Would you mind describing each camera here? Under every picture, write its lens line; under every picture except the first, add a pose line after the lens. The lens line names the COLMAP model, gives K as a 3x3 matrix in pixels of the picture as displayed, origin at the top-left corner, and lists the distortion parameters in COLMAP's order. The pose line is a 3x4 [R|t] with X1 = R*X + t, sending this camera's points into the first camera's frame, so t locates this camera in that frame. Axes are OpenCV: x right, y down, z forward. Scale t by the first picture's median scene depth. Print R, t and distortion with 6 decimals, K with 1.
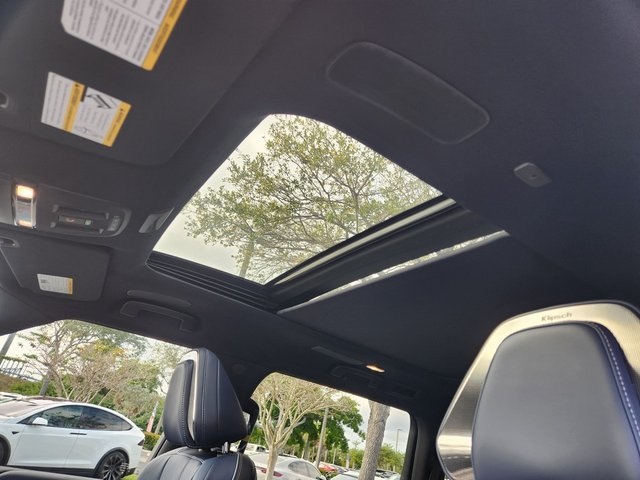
lens RADIAL K [[421.1, 0, 320.0], [0, 421.1, 240.0], [0, 0, 1]] dist [0.066250, -0.051908]
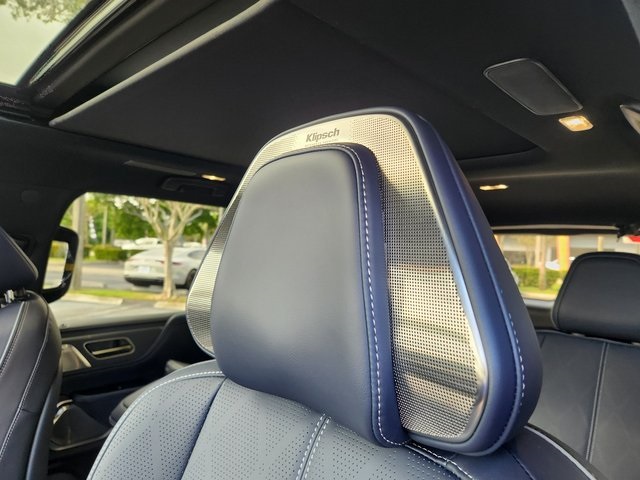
lens RADIAL K [[423.8, 0, 329.5], [0, 423.8, 251.8], [0, 0, 1]] dist [0.037575, -0.049777]
pose [[0.962110, -0.135356, 0.236691, 0.020706], [0.001605, 0.870875, 0.491502, 0.000424], [-0.272656, -0.472499, 0.838095, 0.018679]]
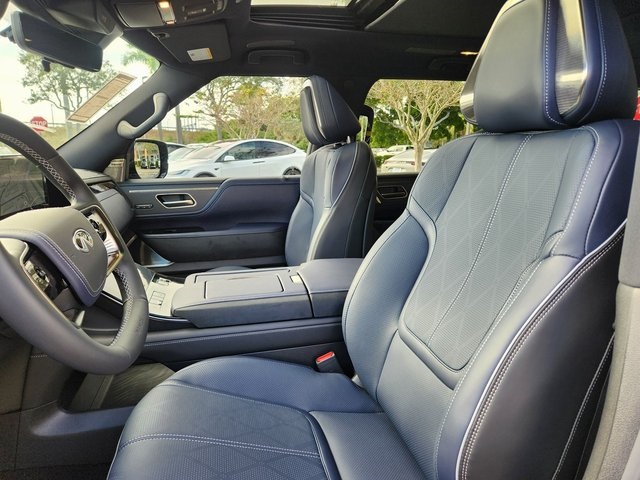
lens RADIAL K [[421.1, 0, 320.0], [0, 421.1, 240.0], [0, 0, 1]] dist [0.066250, -0.051908]
pose [[0.928962, -0.108056, -0.354054, 0.017260], [0.302387, 0.773204, 0.557421, -0.008804], [0.213523, -0.624884, 0.750951, -0.033870]]
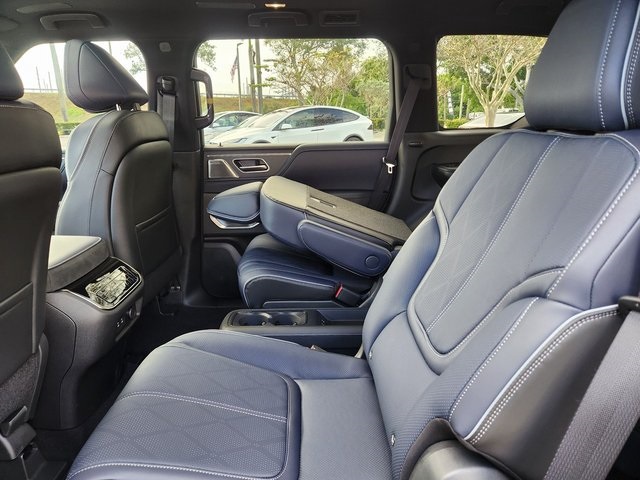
lens RADIAL K [[421.1, 0, 320.0], [0, 421.1, 240.0], [0, 0, 1]] dist [0.066250, -0.051908]
pose [[0.824957, -0.034876, -0.564118, 0.117096], [0.395637, 0.748415, 0.532303, 0.035313], [0.403630, -0.662313, 0.631209, 0.011247]]
